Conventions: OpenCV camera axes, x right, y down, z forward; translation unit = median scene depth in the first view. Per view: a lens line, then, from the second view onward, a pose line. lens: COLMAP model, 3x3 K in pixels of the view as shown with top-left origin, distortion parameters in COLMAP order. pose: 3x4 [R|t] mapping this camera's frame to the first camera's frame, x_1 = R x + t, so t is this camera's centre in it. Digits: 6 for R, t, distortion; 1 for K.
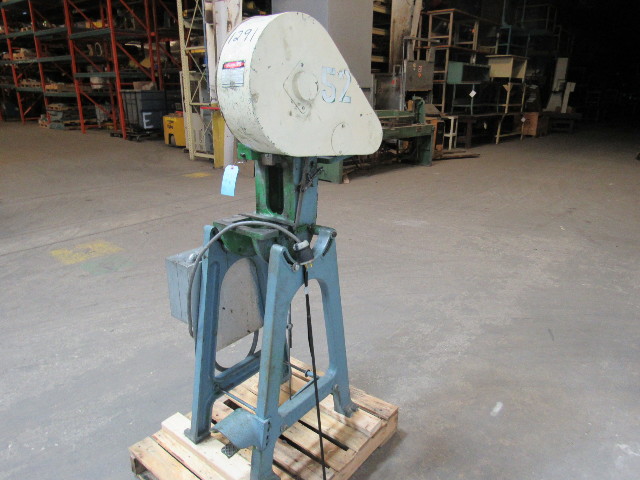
lens RADIAL K [[457.0, 0, 317.2], [0, 457.0, 242.8], [0, 0, 1]] dist [-0.037079, 0.009837]
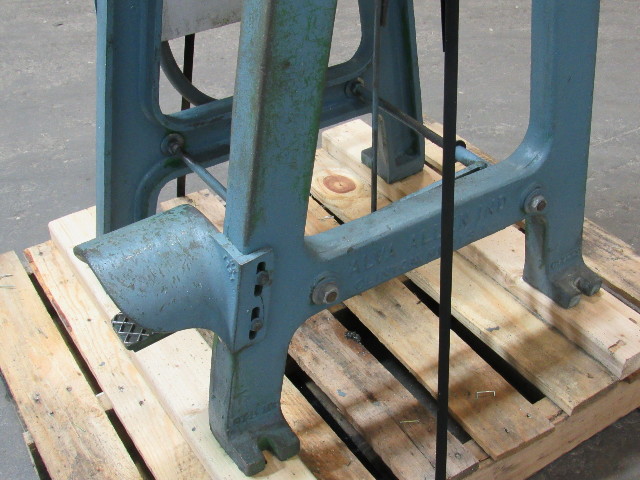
lens RADIAL K [[843.7, 0, 321.1], [0, 843.7, 241.0], [0, 0, 1]] dist [-0.045732, 0.000000]
pose [[0.951620, 0.178642, -0.250013, 0.048558], [-0.091777, 0.941742, 0.323573, 0.171468], [0.293251, -0.284973, 0.912576, 0.442116]]
